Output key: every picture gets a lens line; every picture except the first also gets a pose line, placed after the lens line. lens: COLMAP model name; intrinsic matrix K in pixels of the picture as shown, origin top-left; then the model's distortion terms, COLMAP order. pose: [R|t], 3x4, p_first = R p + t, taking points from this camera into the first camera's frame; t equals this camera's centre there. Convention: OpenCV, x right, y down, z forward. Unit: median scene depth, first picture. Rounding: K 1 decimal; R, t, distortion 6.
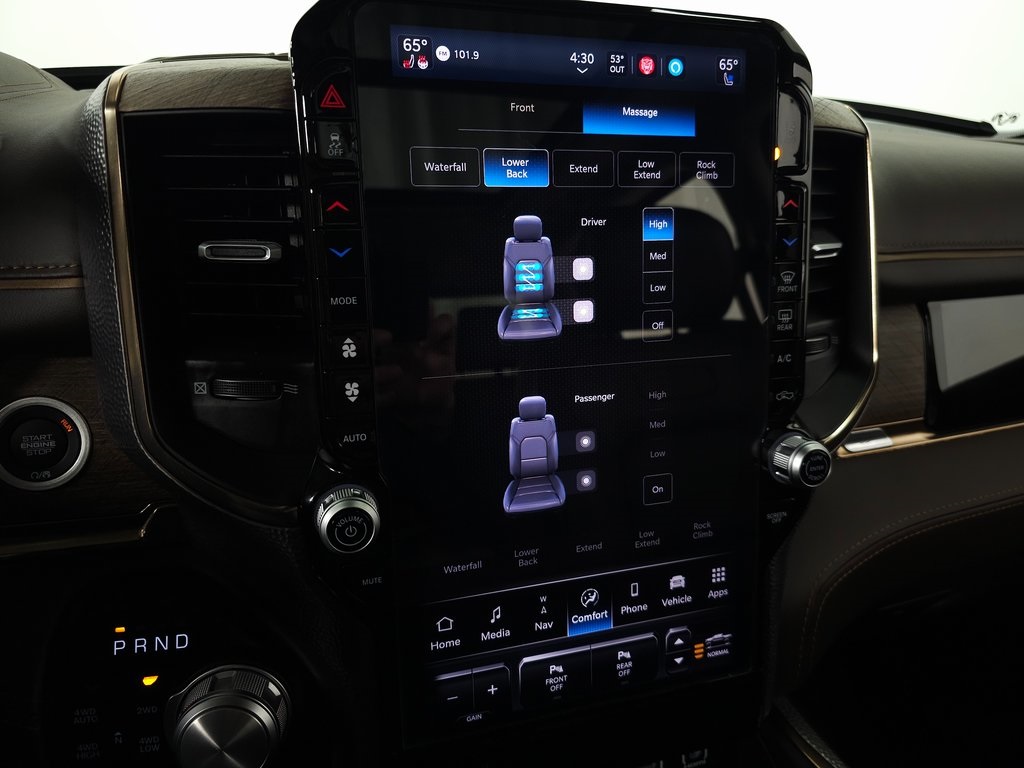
lens RADIAL K [[718.0, 0, 513.2], [0, 718.0, 375.7], [0, 0, 1]] dist [0.004774, -0.005486]
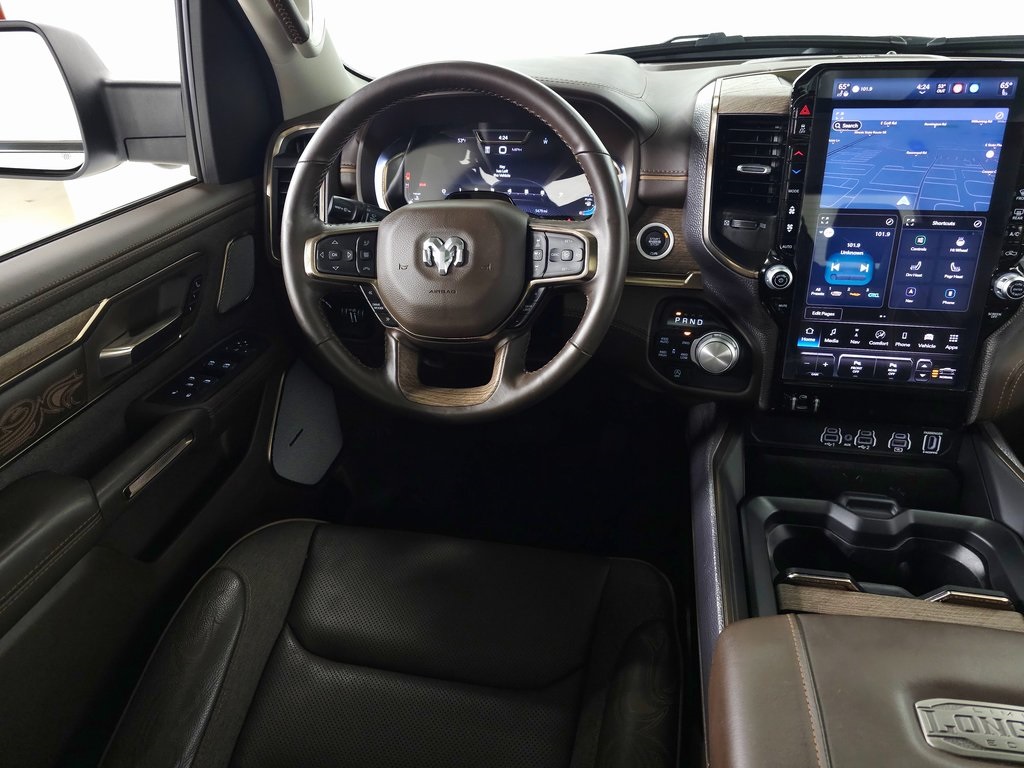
lens RADIAL K [[685.3, 0, 510.1], [0, 685.3, 381.2], [0, 0, 1]] dist [0.023946, -0.035065]
pose [[0.867344, 0.185734, -0.461754, 0.121719], [-0.106188, 0.975455, 0.192902, 0.159124], [0.486249, -0.118279, 0.865778, -1.413808]]
